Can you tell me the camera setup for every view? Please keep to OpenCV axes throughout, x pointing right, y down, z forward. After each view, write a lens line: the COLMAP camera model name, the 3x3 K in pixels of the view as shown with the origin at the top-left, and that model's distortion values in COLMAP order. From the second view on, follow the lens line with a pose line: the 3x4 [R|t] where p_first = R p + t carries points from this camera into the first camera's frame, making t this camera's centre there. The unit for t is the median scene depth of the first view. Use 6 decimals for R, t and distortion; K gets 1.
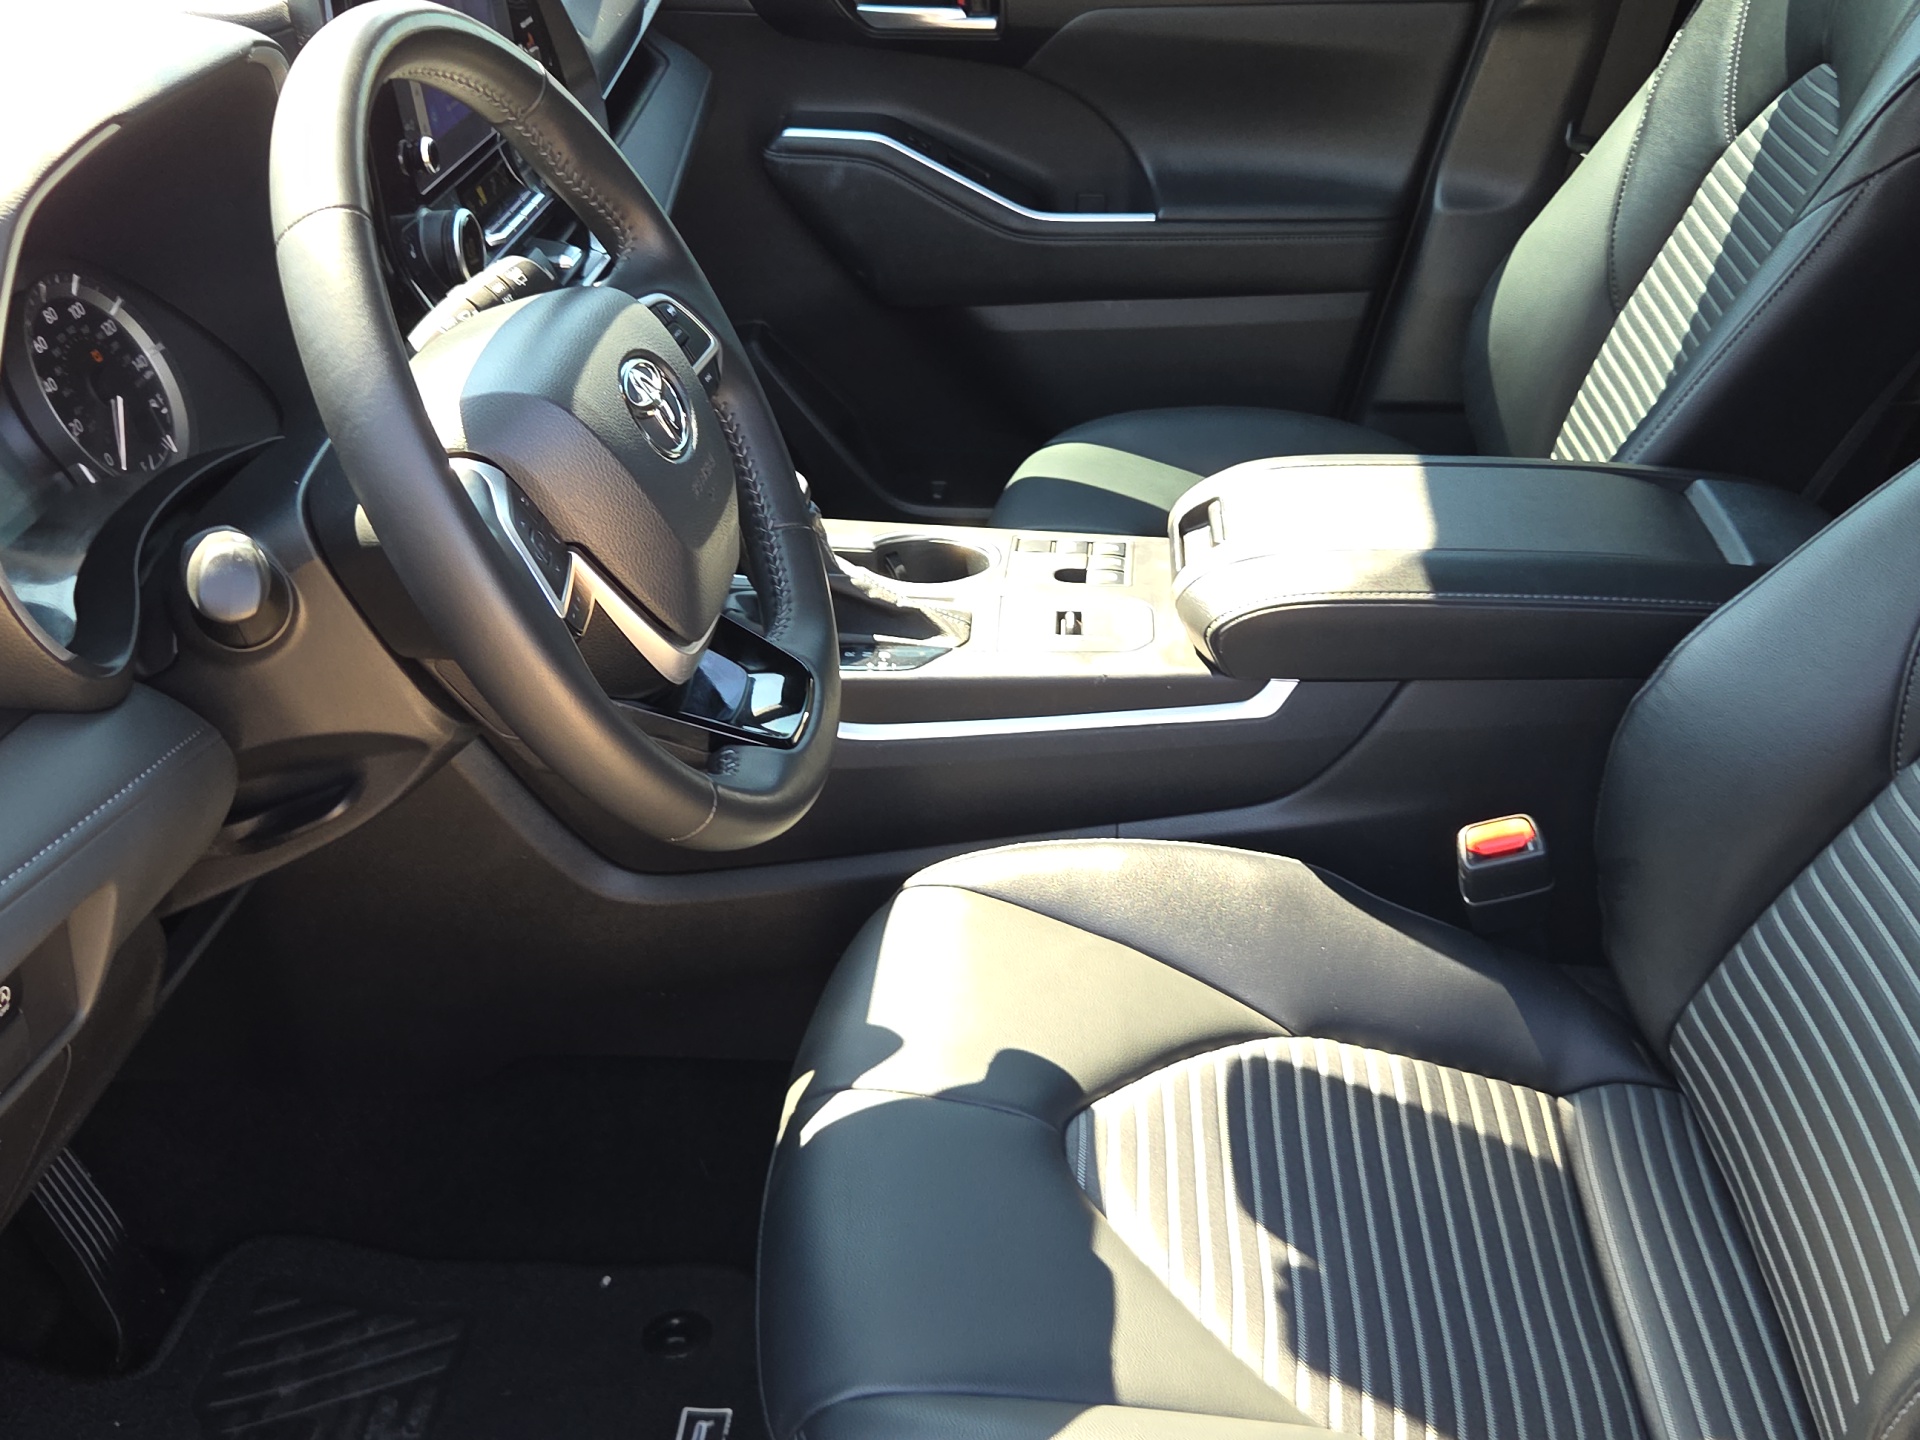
lens RADIAL K [[2026.4, 0, 966.3], [0, 2026.4, 698.3], [0, 0, 1]] dist [-0.021525, 0.000000]
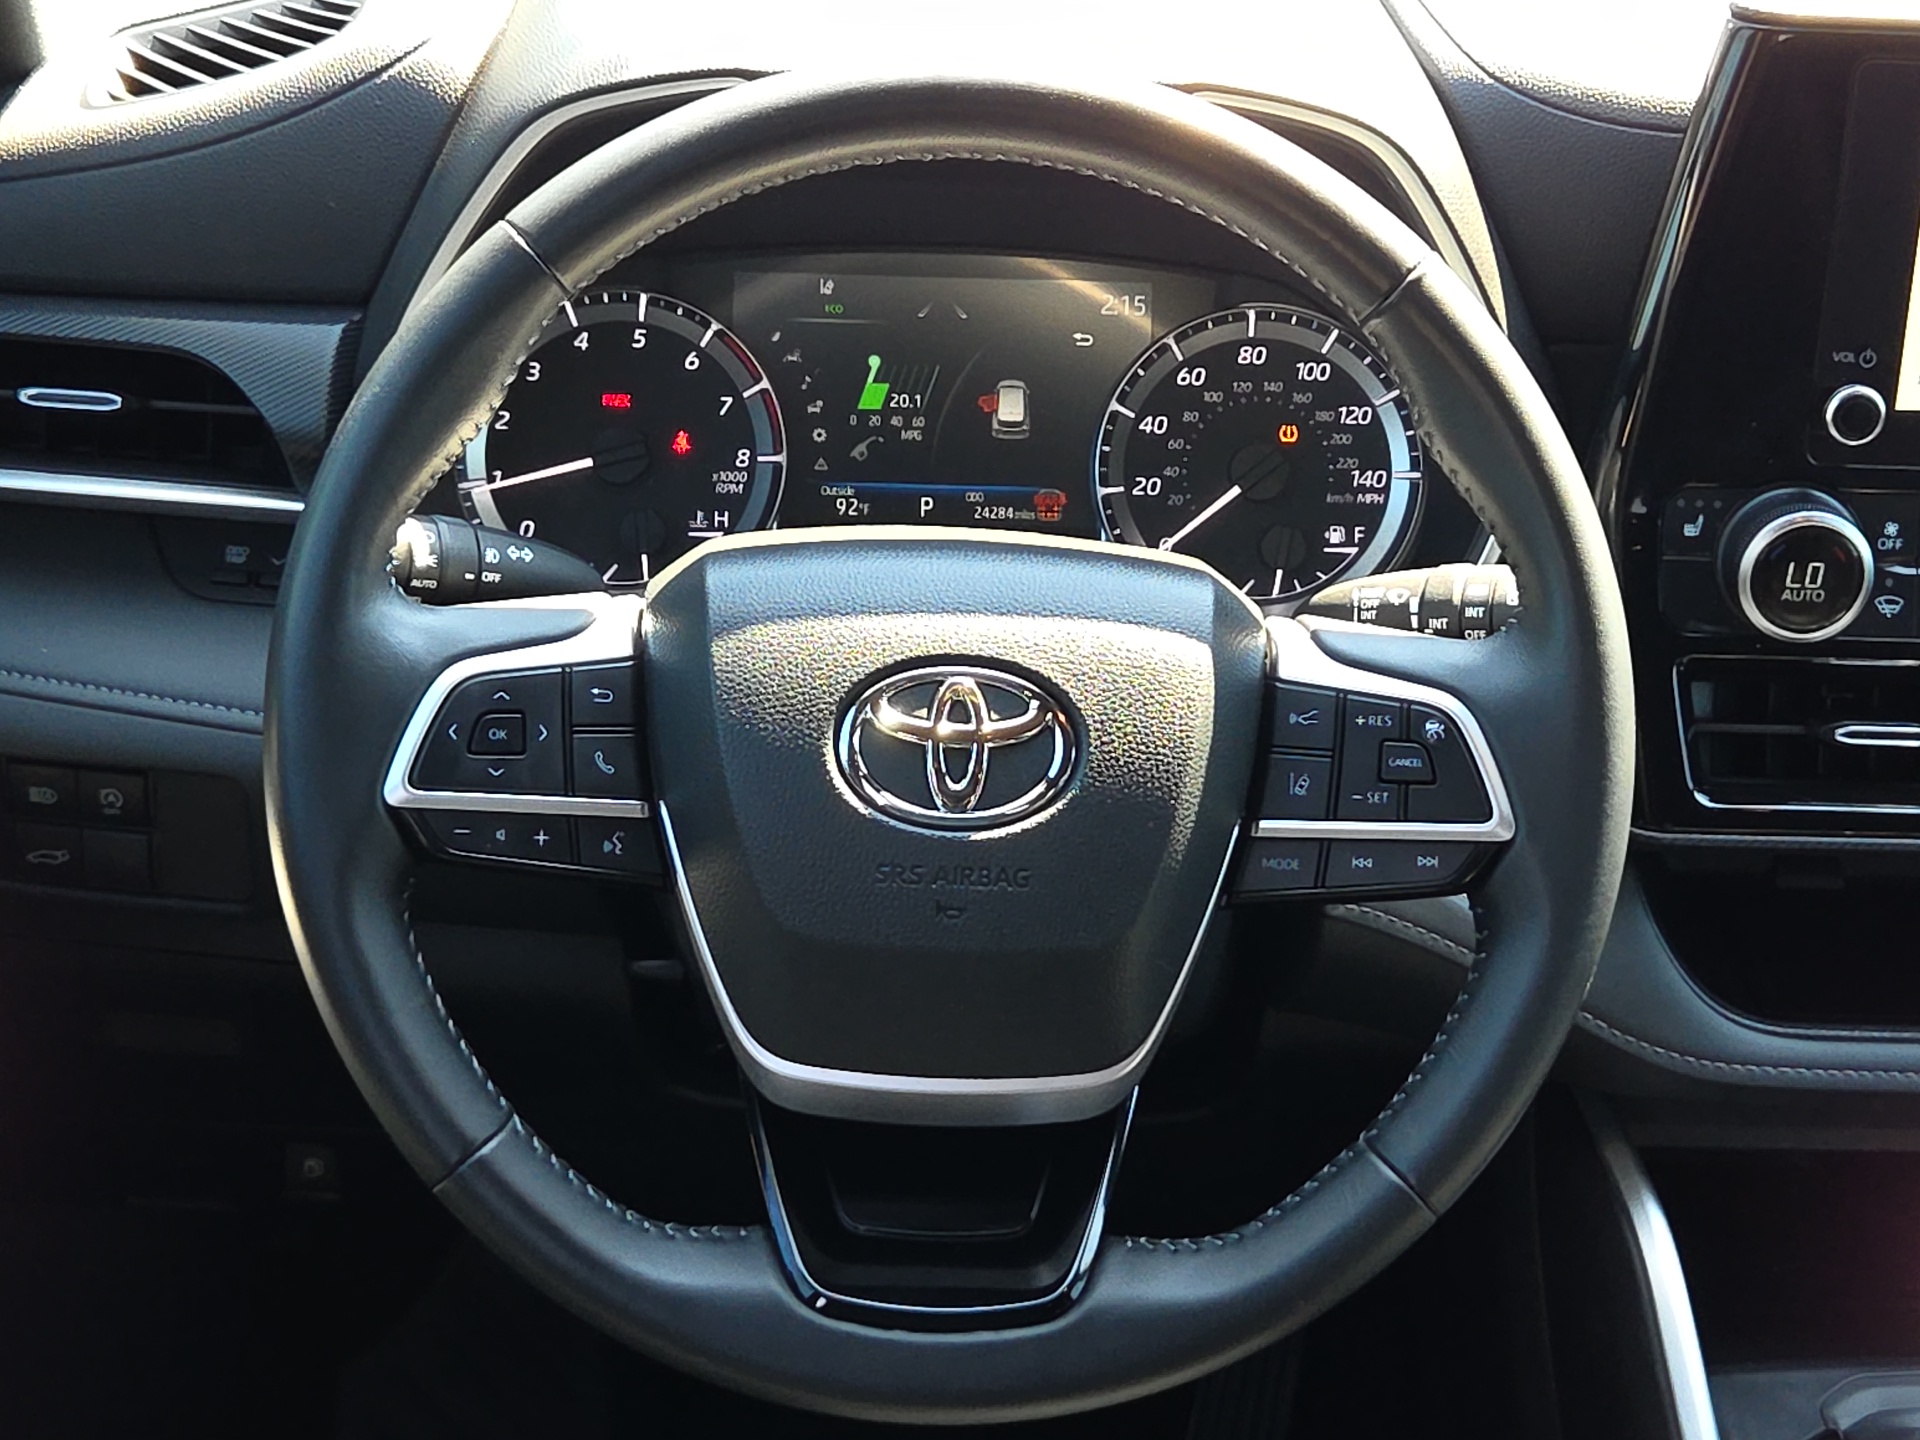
lens RADIAL K [[3457.3, 0, 1043.1], [0, 3457.3, 695.0], [0, 0, 1]] dist [0.011944, 0.000000]
pose [[0.115068, 0.444059, -0.888578, 0.670486], [-0.516618, 0.790781, 0.328285, -0.439311], [0.848448, 0.421281, 0.320403, 0.550027]]
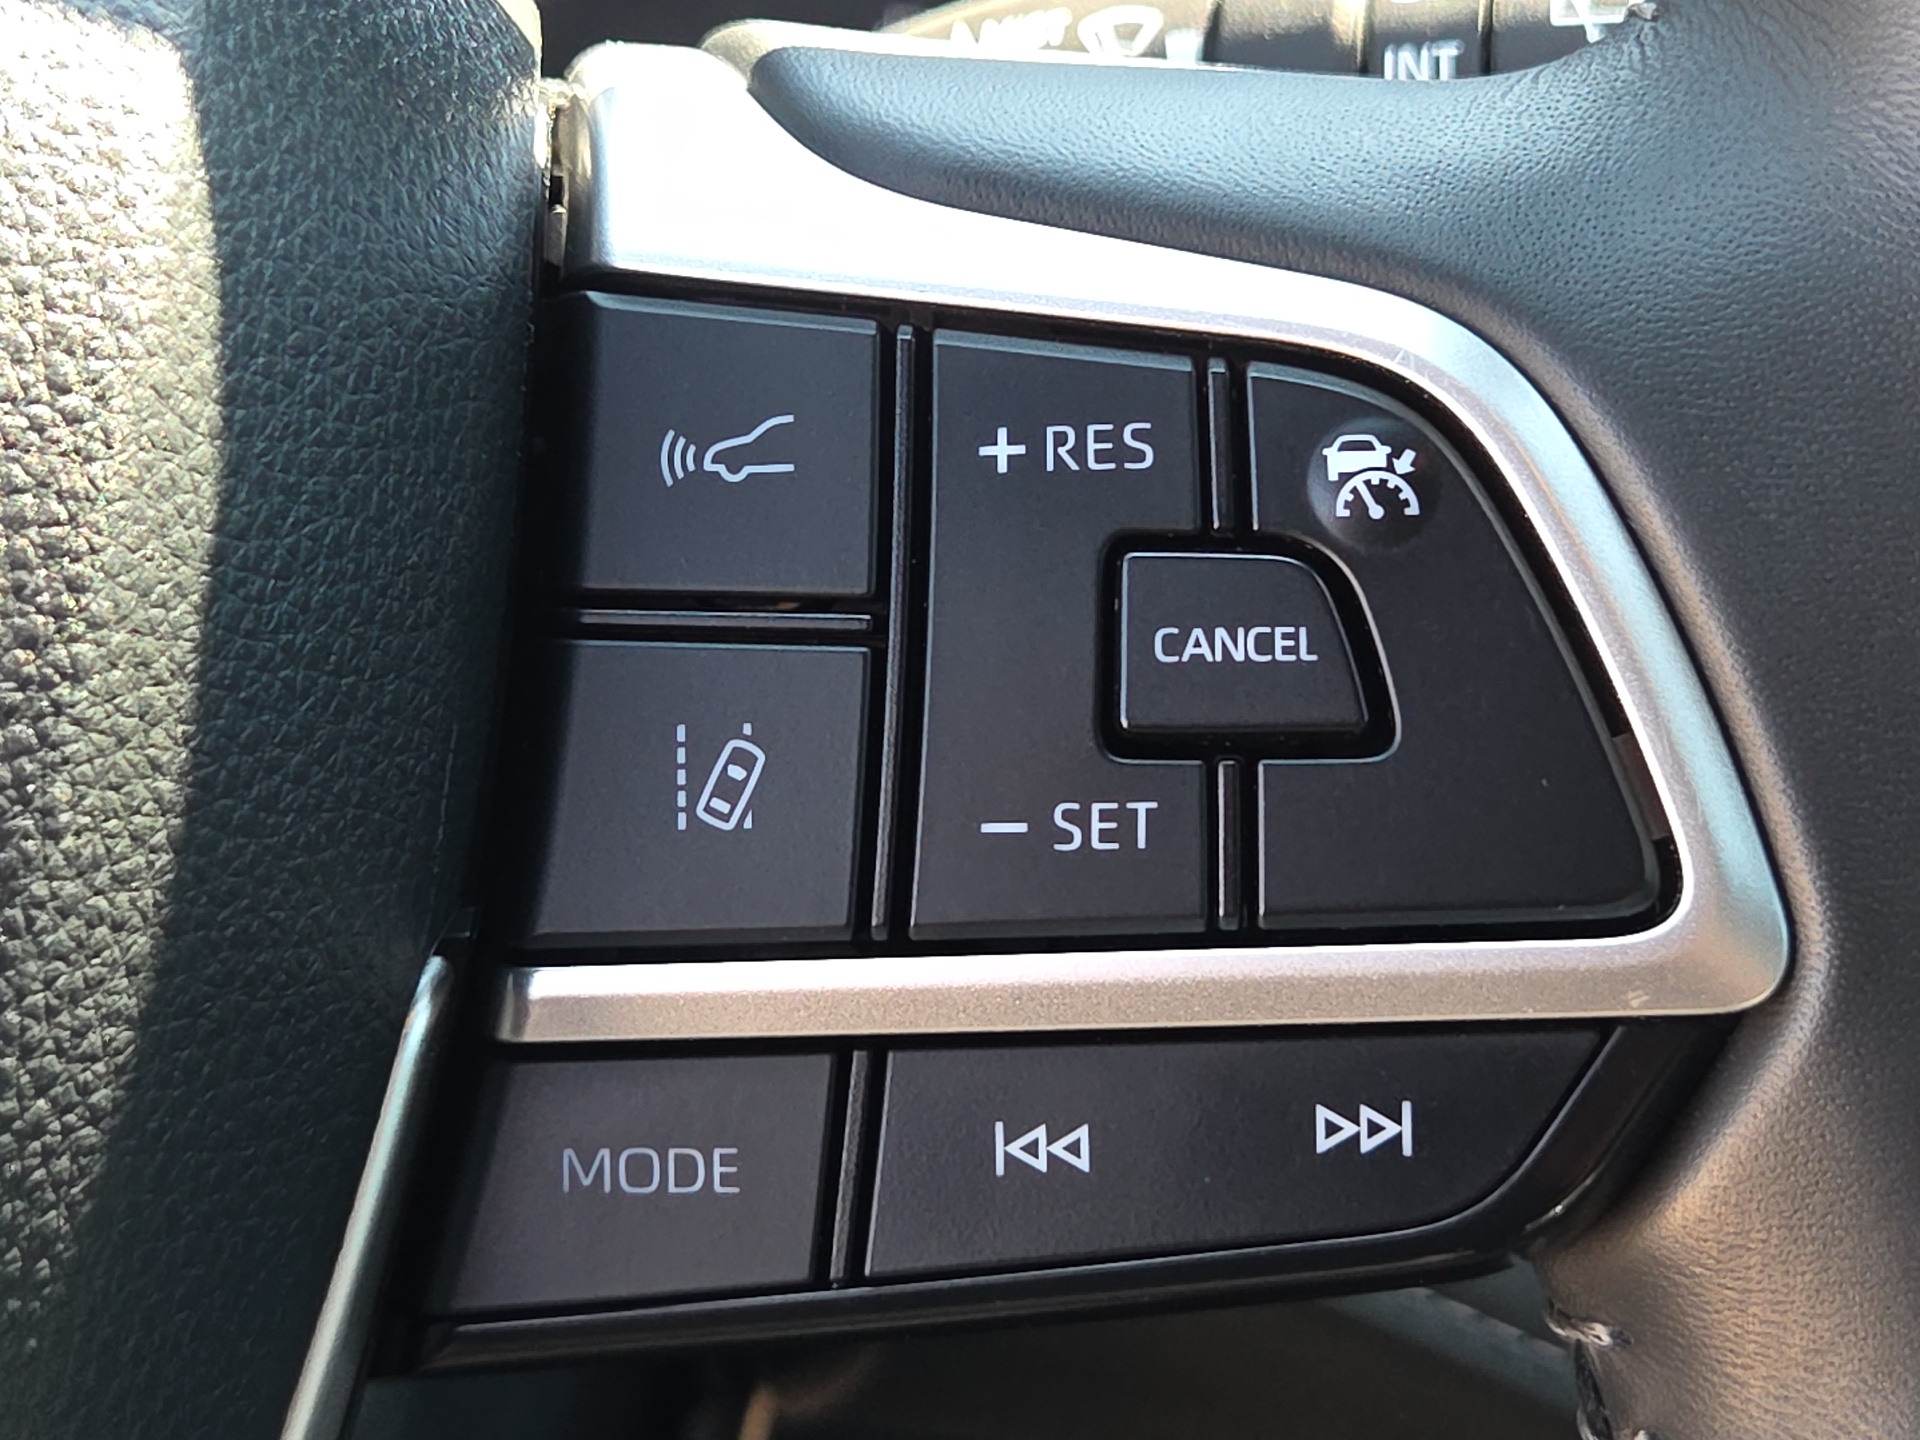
lens RADIAL K [[3830.0, 0, 958.1], [0, 3830.0, 711.6], [0, 0, 1]] dist [-0.033018, 0.000000]
pose [[0.209091, 0.454711, -0.865748, 0.040814], [-0.506631, 0.807609, 0.301816, -0.221962], [0.836425, 0.375508, 0.399234, 0.844607]]
